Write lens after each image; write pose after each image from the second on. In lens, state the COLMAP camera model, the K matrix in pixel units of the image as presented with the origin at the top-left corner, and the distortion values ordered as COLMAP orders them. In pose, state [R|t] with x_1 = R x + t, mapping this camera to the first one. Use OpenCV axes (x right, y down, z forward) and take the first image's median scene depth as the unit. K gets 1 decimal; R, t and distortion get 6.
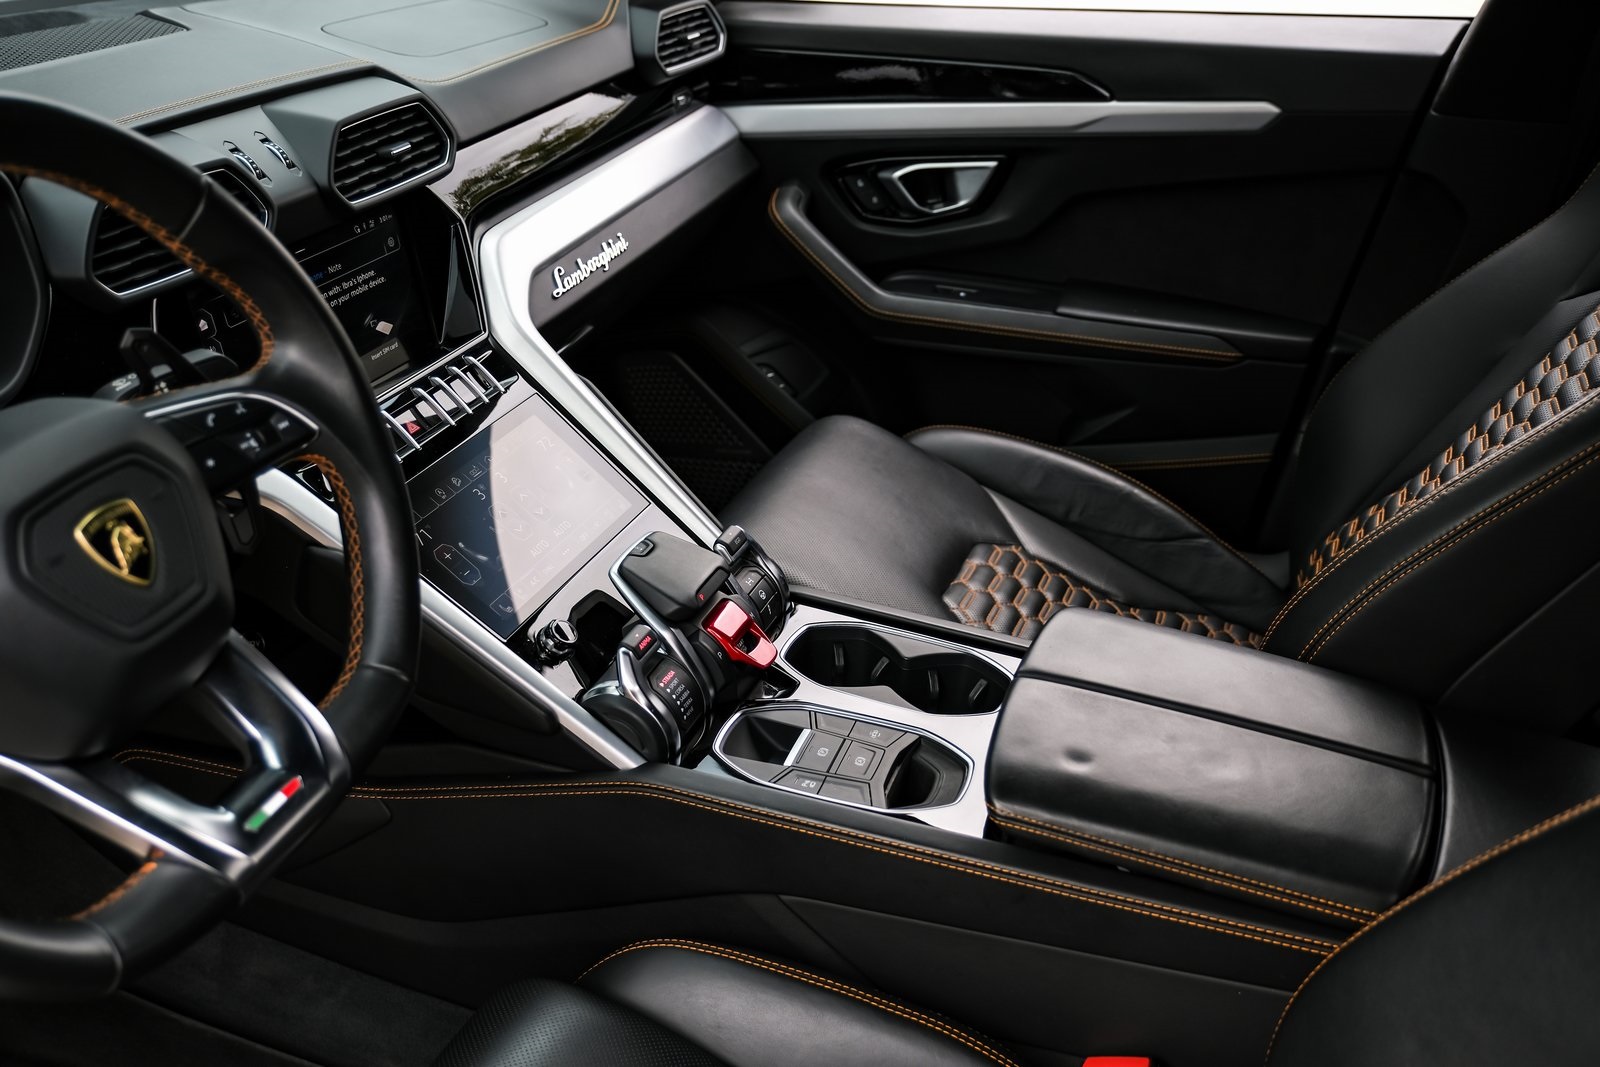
lens RADIAL K [[1517.0, 0, 790.8], [0, 1517.0, 545.8], [0, 0, 1]] dist [-0.033662, 0.000000]
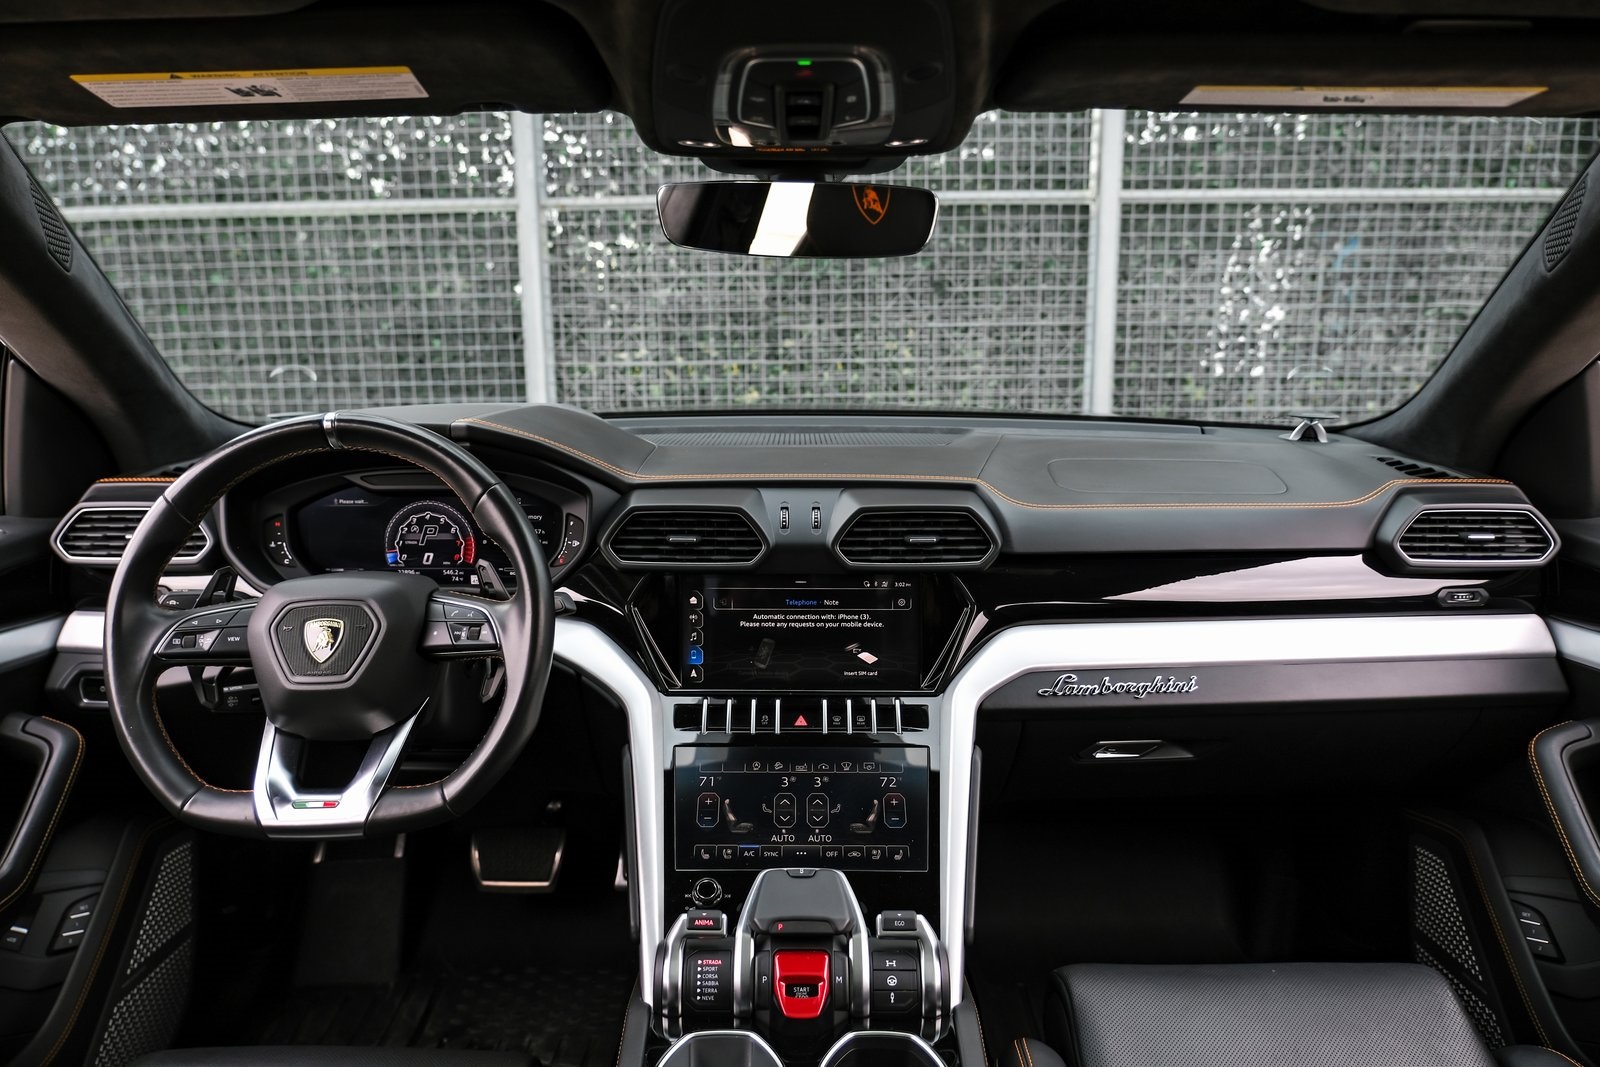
lens RADIAL K [[1118.1, 0, 786.2], [0, 1118.1, 539.1], [0, 0, 1]] dist [-0.038044, 0.013656]
pose [[0.351330, 0.184823, -0.917828, 0.719168], [-0.425812, 0.904609, 0.019167, -0.270910], [0.833818, 0.384088, 0.396515, 0.592975]]
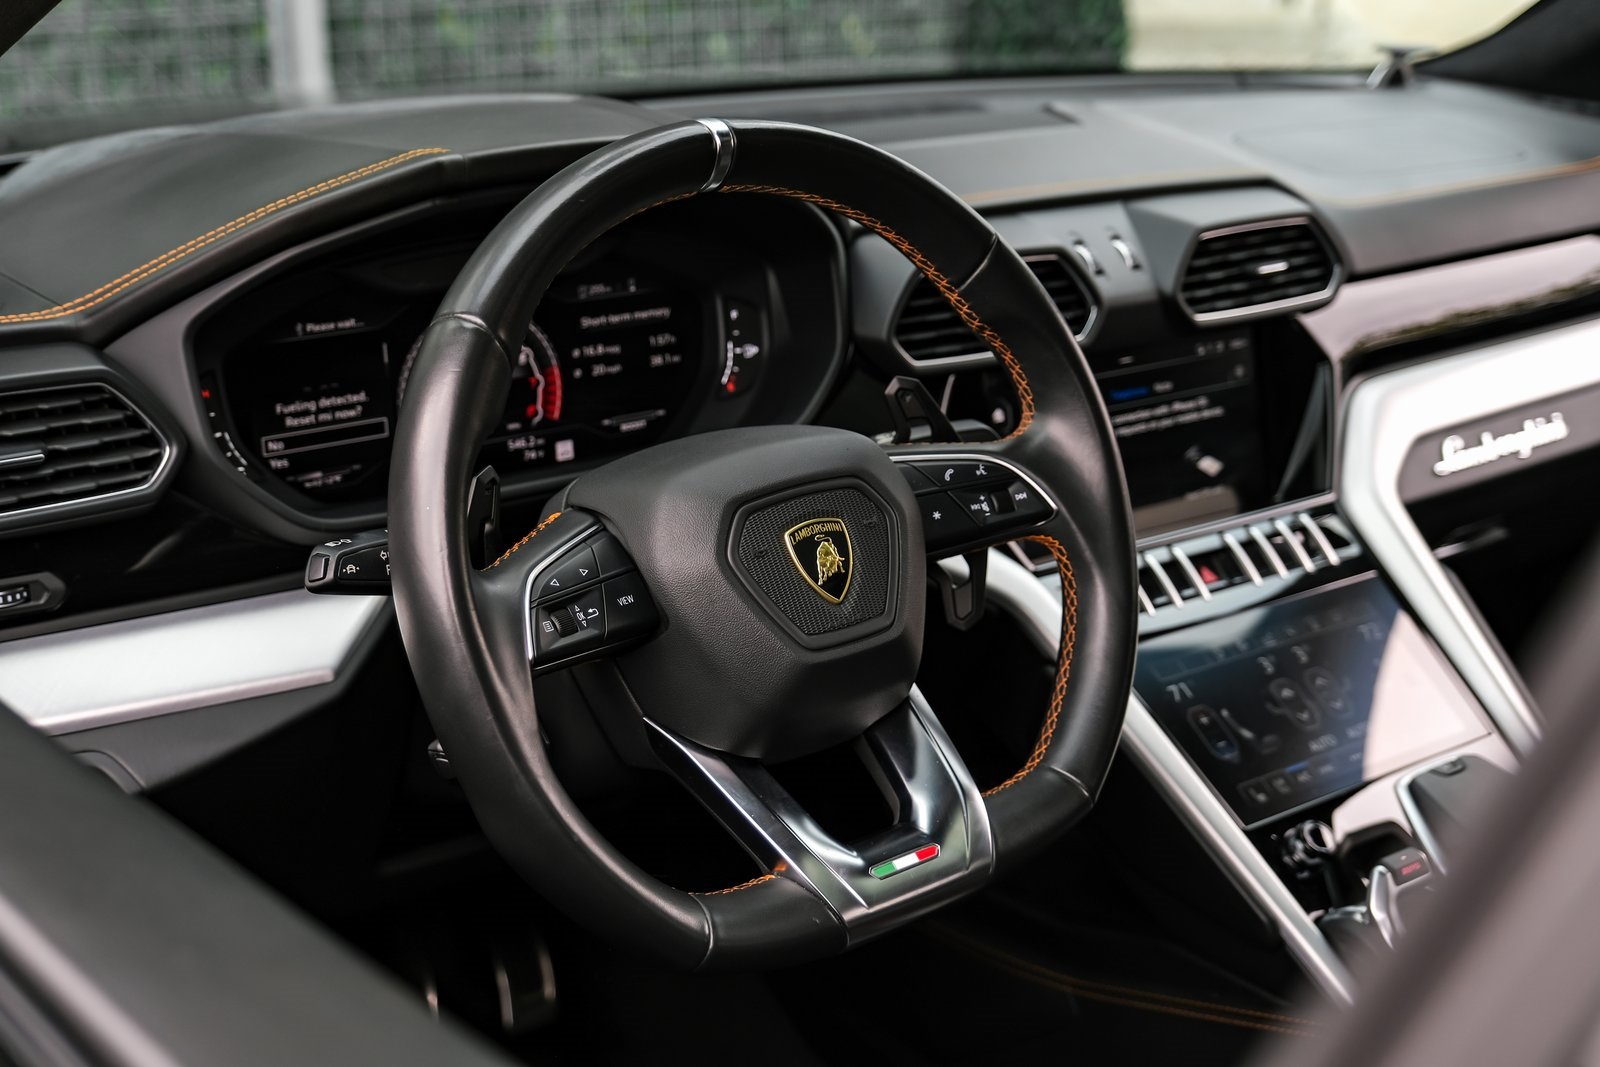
lens RADIAL K [[2156.2, 0, 783.7], [0, 2156.2, 506.3], [0, 0, 1]] dist [-0.030996, 0.000000]
pose [[0.847086, 0.142817, -0.511906, 0.180974], [-0.237728, 0.963303, -0.124632, 0.102275], [0.475321, 0.227269, 0.849952, -0.167958]]
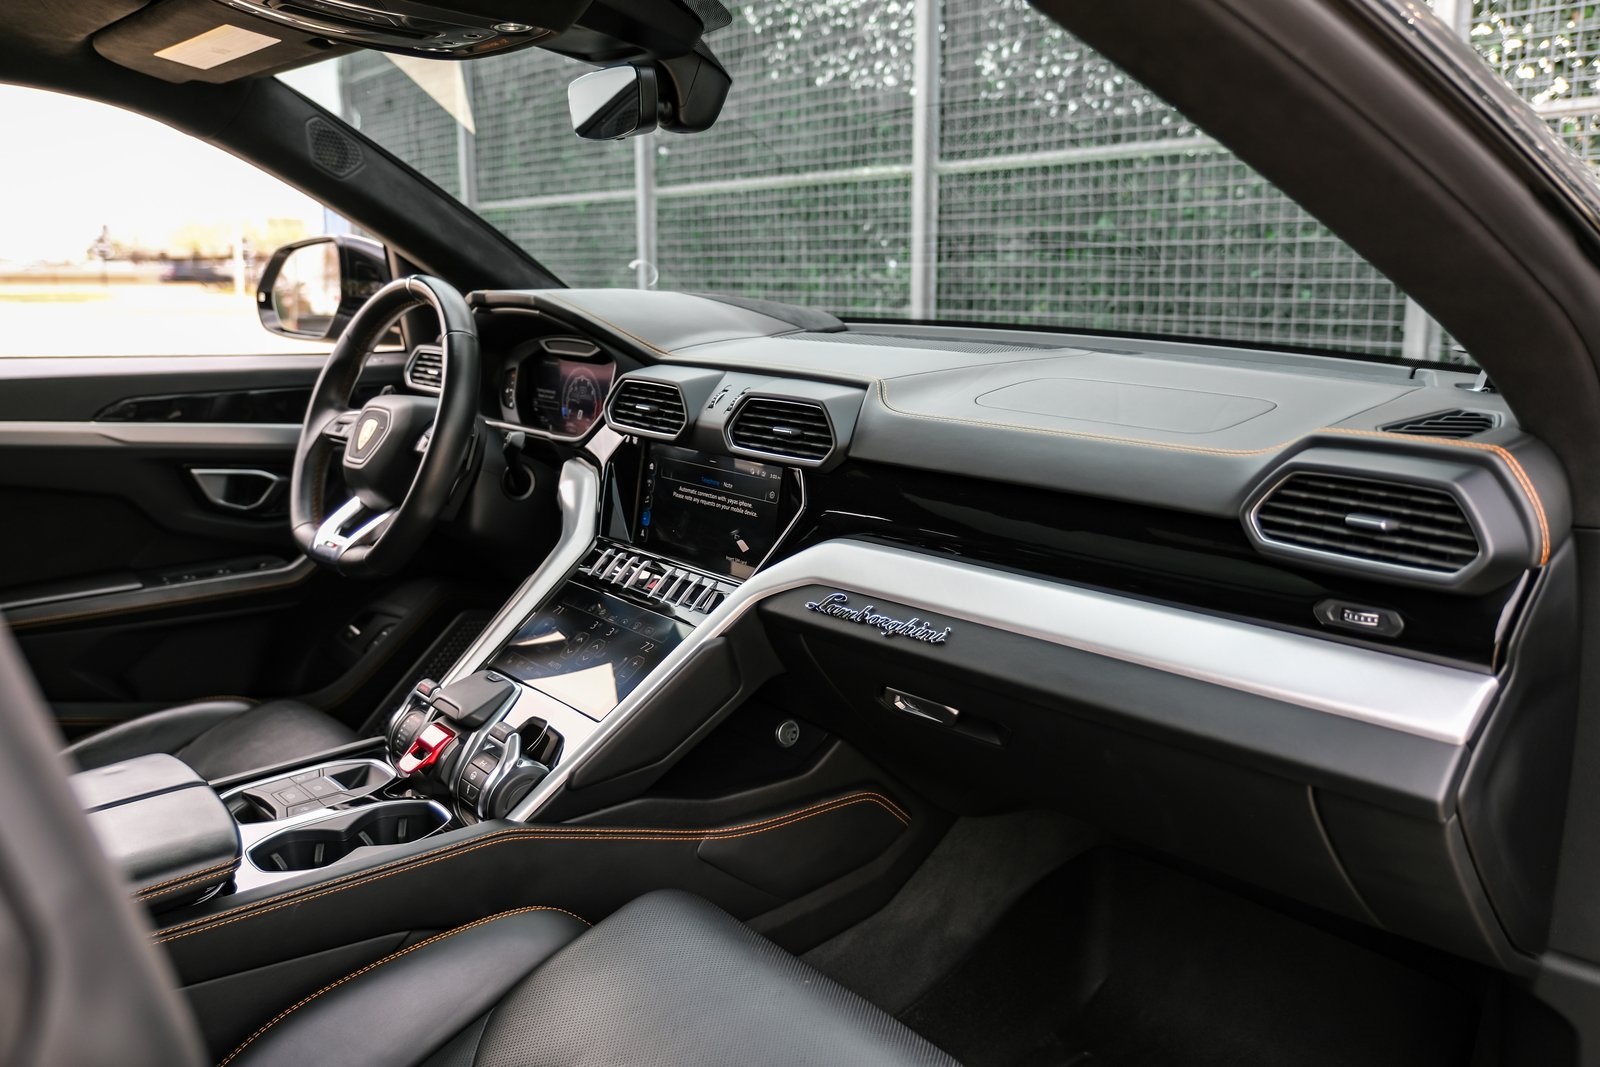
lens RADIAL K [[1318.1, 0, 774.3], [0, 1318.1, 528.0], [0, 0, 1]] dist [-0.035816, 0.057637]
pose [[-0.510119, 0.156516, -0.845743, 0.826602], [-0.400784, 0.826771, 0.394742, -0.743418], [0.761020, 0.540326, -0.359022, 1.695183]]
